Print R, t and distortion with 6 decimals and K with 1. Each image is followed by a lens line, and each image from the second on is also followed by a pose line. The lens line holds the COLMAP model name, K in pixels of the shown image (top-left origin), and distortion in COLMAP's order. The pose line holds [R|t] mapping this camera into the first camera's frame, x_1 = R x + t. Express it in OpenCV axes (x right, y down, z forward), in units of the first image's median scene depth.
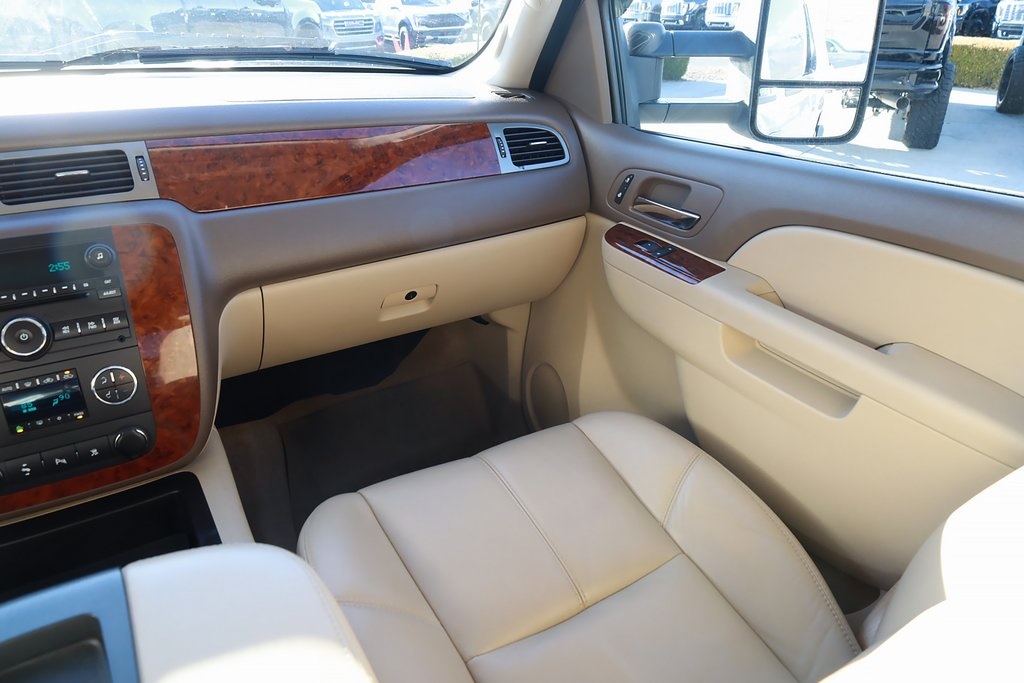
lens RADIAL K [[707.4, 0, 513.7], [0, 707.4, 348.6], [0, 0, 1]] dist [-0.003161, -0.004804]
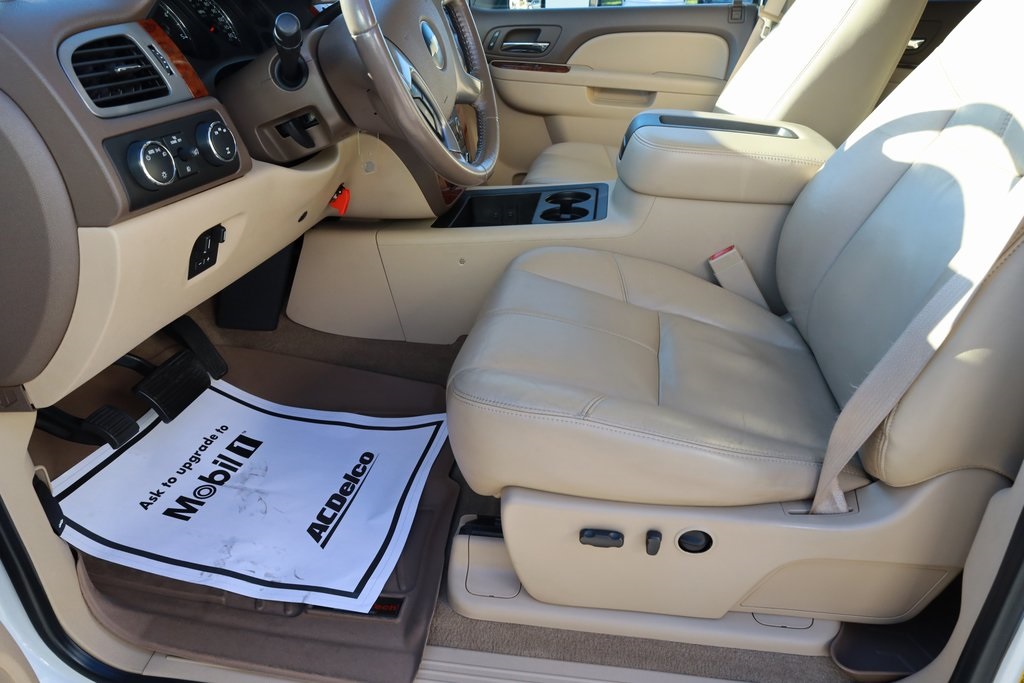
lens RADIAL K [[707.4, 0, 513.7], [0, 707.4, 348.6], [0, 0, 1]] dist [-0.003161, -0.004804]
pose [[0.634550, -0.358059, 0.684938, -1.367451], [0.344503, 0.924341, 0.164050, 0.228305], [-0.691856, 0.131865, 0.709893, -0.222718]]
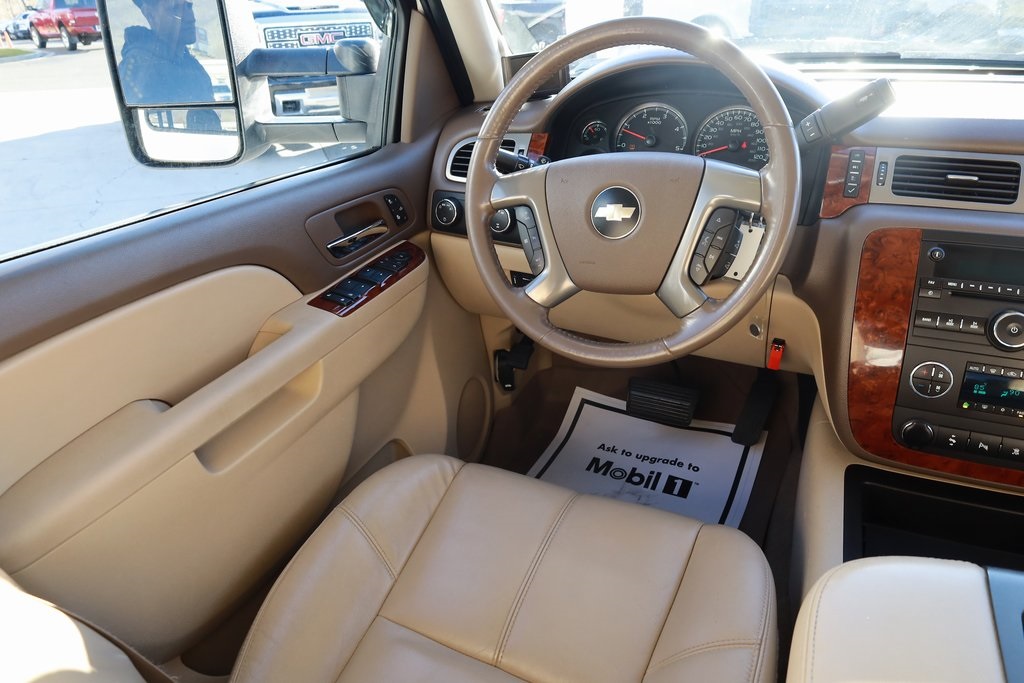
lens RADIAL K [[707.4, 0, 513.7], [0, 707.4, 348.6], [0, 0, 1]] dist [-0.003161, -0.004804]
pose [[0.572715, 0.346714, -0.742824, -0.210789], [-0.326858, 0.927589, 0.180947, 0.042280], [0.751772, 0.139167, 0.644570, -0.170244]]
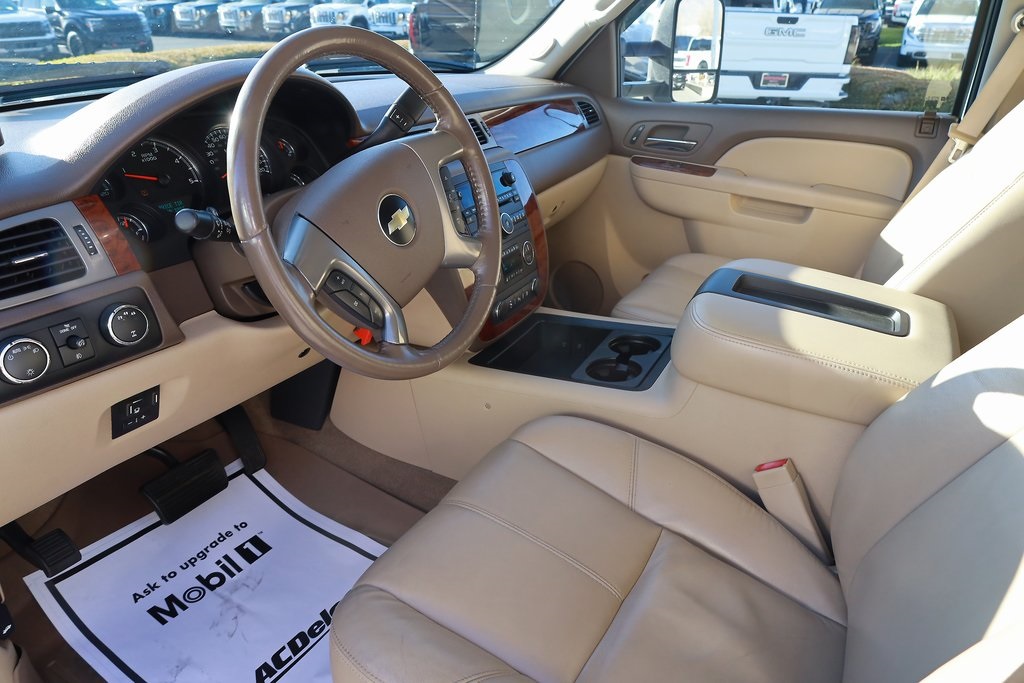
lens RADIAL K [[707.4, 0, 513.7], [0, 707.4, 348.6], [0, 0, 1]] dist [-0.003161, -0.004804]
pose [[0.859744, -0.214121, 0.463673, -1.012919], [0.217764, 0.974897, 0.046422, 0.130041], [-0.461973, 0.061061, 0.884790, -0.327946]]
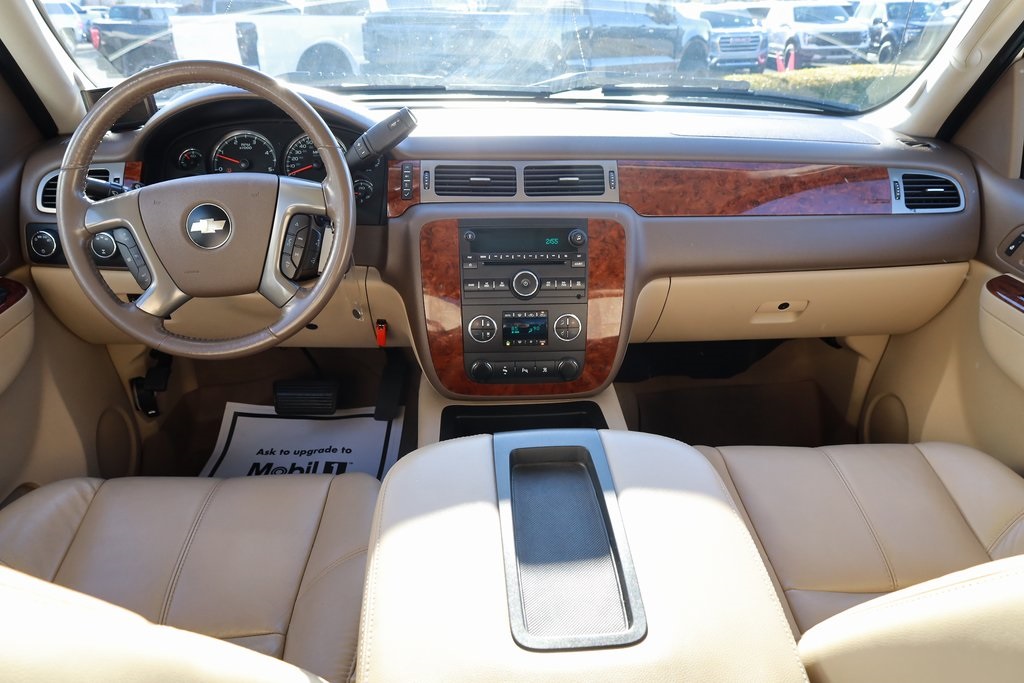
lens RADIAL K [[707.4, 0, 513.7], [0, 707.4, 348.6], [0, 0, 1]] dist [-0.003161, -0.004804]
pose [[0.884809, 0.201729, -0.420023, -0.034097], [-0.208483, 0.977556, 0.030319, 0.051436], [0.416712, 0.060741, 0.907007, -0.245634]]
